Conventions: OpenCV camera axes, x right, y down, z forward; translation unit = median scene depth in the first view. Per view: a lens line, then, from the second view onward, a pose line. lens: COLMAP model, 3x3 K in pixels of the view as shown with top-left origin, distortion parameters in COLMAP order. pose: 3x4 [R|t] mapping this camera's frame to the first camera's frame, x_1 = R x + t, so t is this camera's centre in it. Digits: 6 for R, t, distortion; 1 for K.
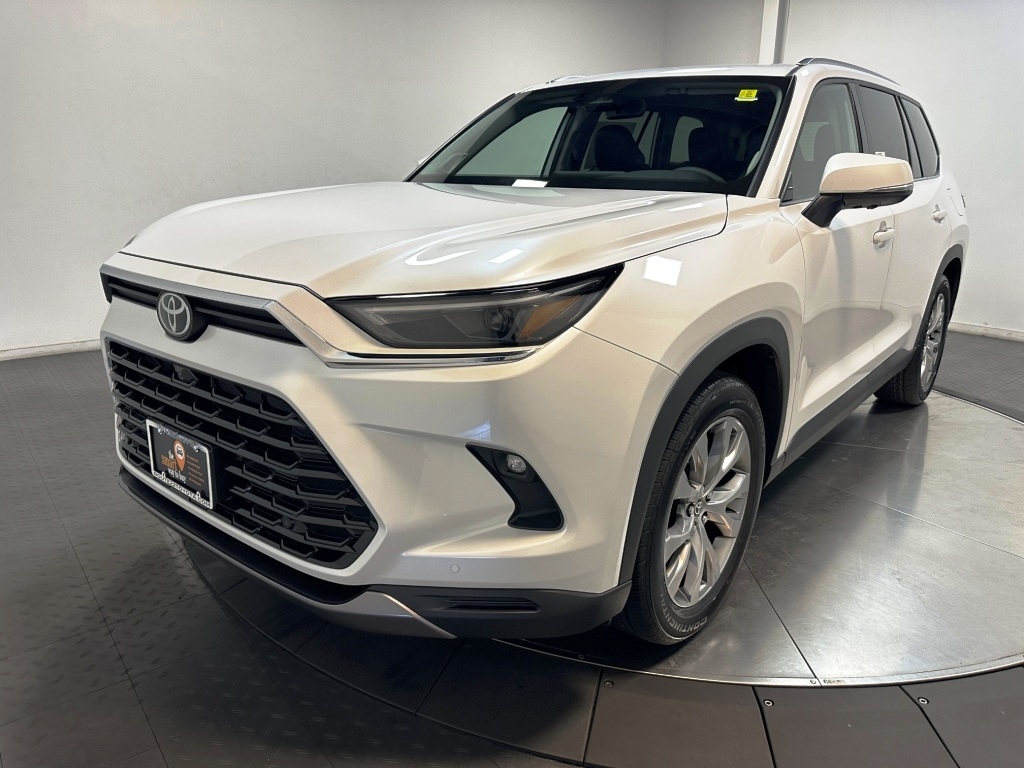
lens RADIAL K [[706.2, 0, 501.8], [0, 706.2, 386.9], [0, 0, 1]] dist [0.107142, -0.194549]
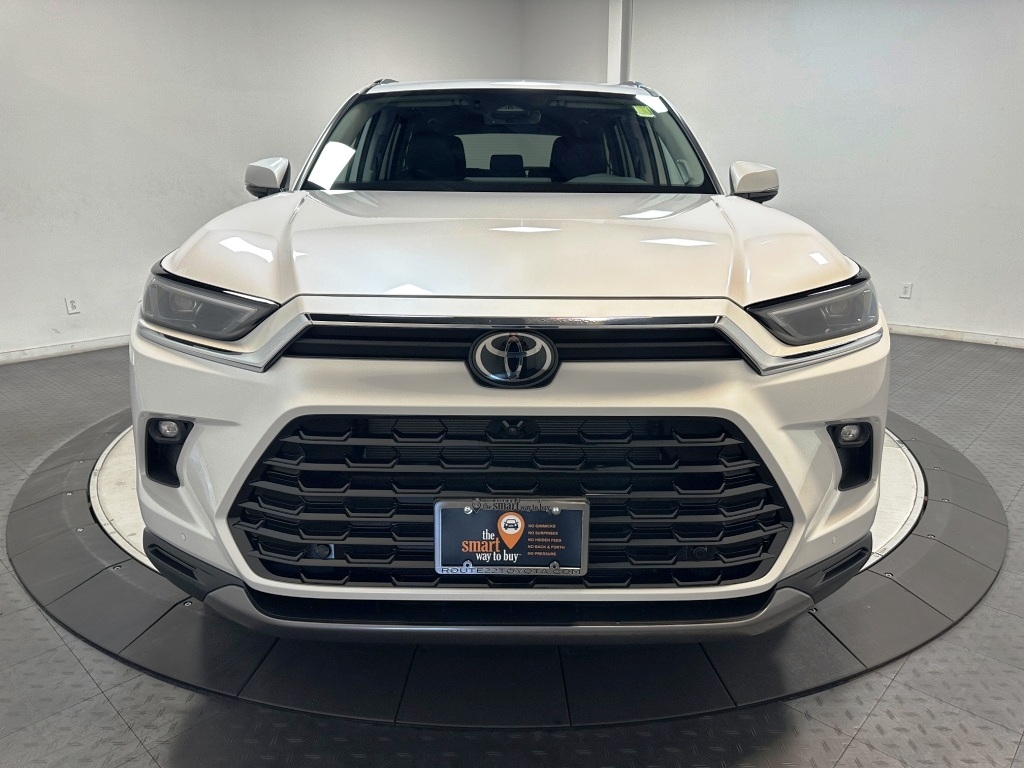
lens RADIAL K [[706.2, 0, 501.8], [0, 706.2, 386.9], [0, 0, 1]] dist [0.107142, -0.194549]
pose [[0.781846, -0.184287, 0.595613, -1.018625], [0.189539, 0.980358, 0.054528, -0.122916], [-0.593963, 0.070260, 0.801418, 0.391360]]
